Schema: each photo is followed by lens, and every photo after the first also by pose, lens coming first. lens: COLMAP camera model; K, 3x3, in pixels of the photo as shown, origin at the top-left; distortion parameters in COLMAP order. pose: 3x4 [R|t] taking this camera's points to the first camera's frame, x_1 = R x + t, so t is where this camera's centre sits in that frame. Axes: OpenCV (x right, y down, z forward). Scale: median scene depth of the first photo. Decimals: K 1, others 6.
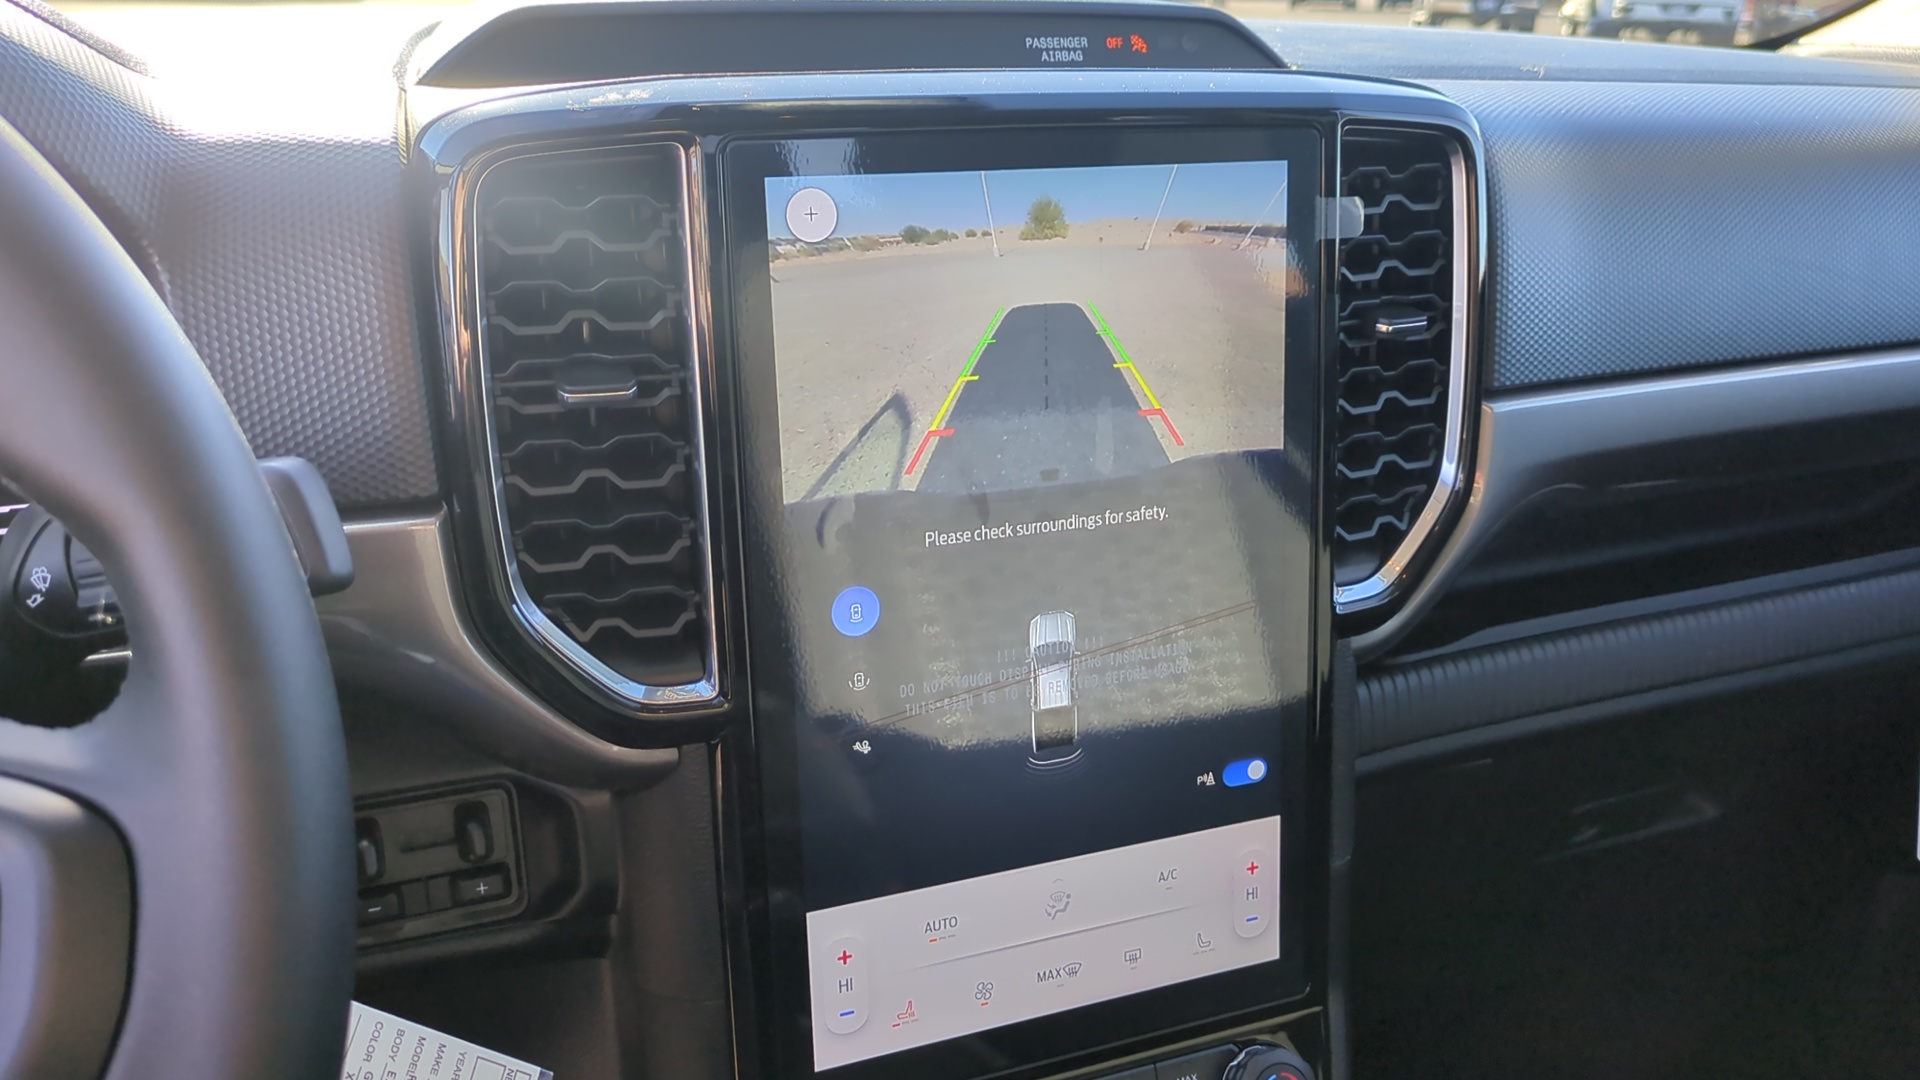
lens RADIAL K [[1645.5, 0, 964.7], [0, 1645.5, 523.9], [0, 0, 1]] dist [0.063992, -0.054660]
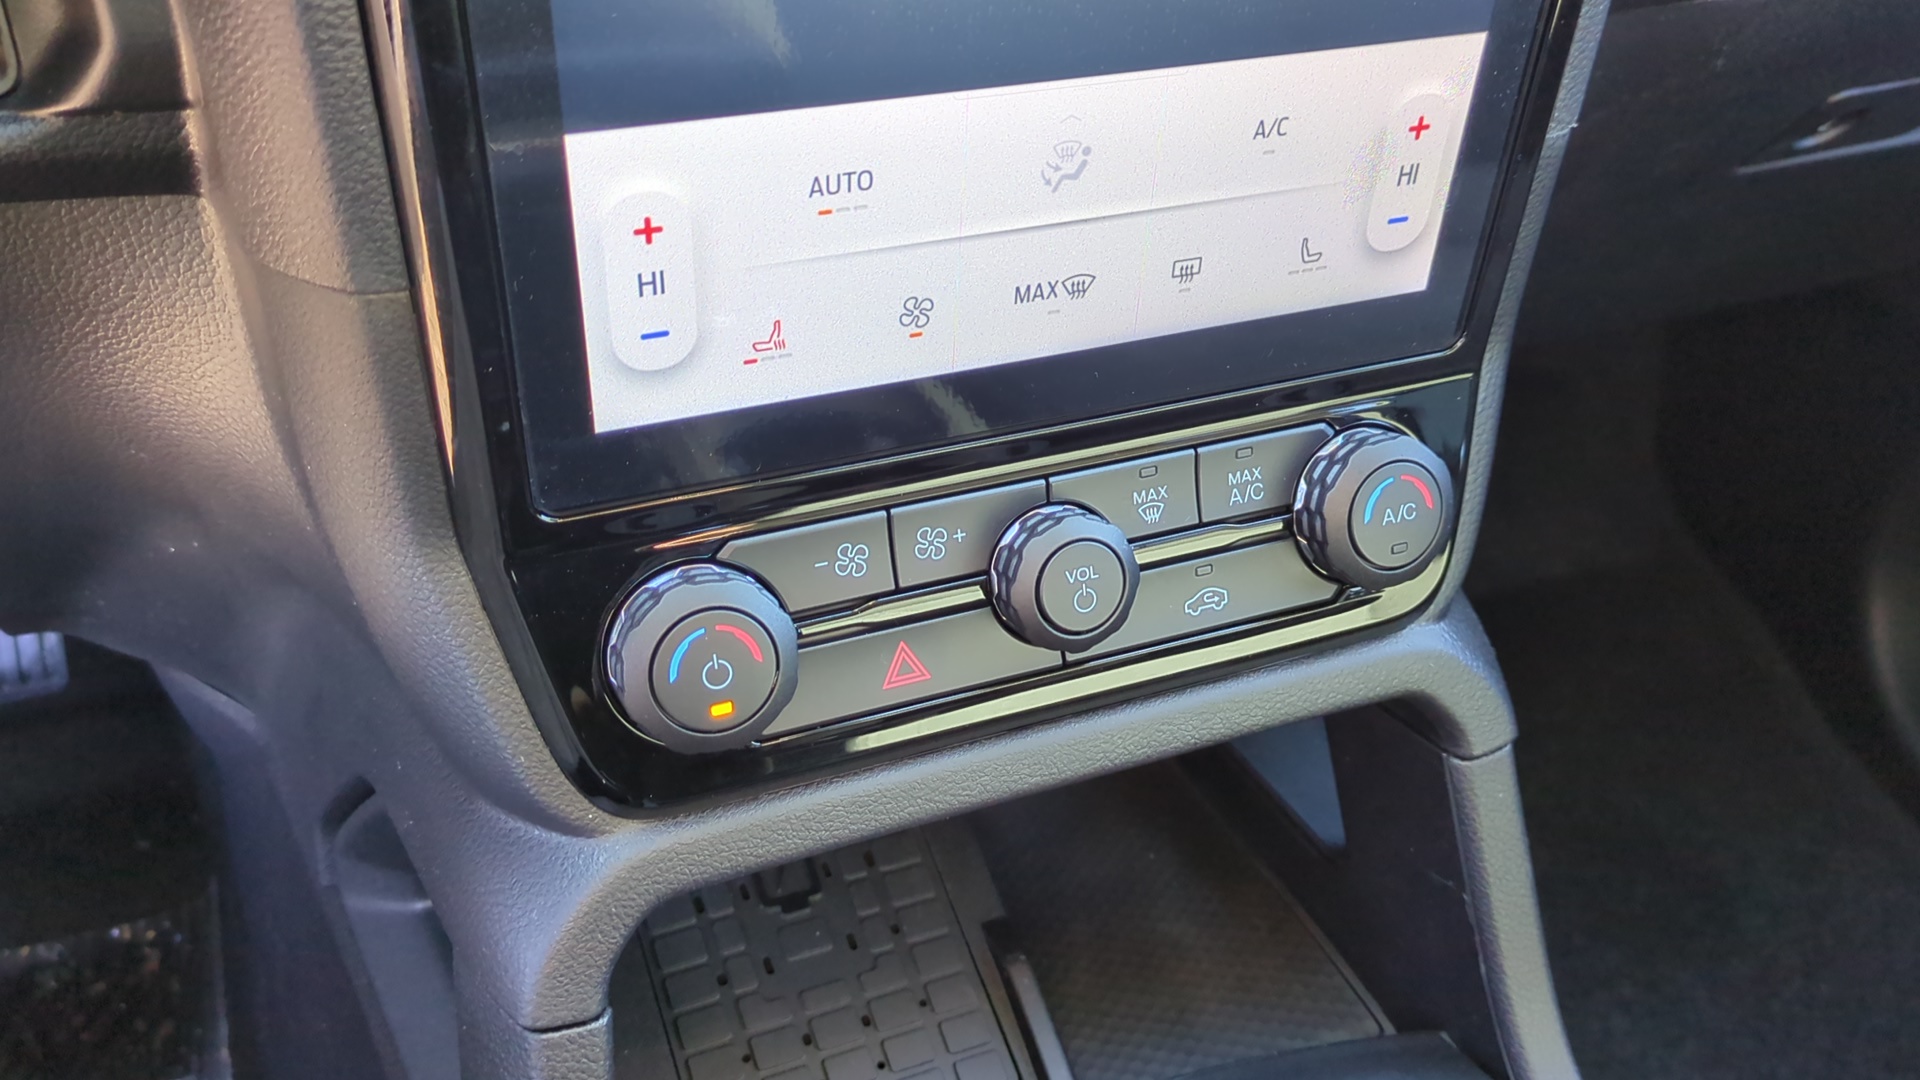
lens RADIAL K [[1645.5, 0, 961.3], [0, 1645.5, 529.5], [0, 0, 1]] dist [0.063992, -0.054660]
pose [[0.996755, 0.062009, 0.051326, 0.002879], [-0.077388, 0.913649, 0.399071, 0.122061], [-0.022148, -0.401748, 0.915482, 0.444946]]
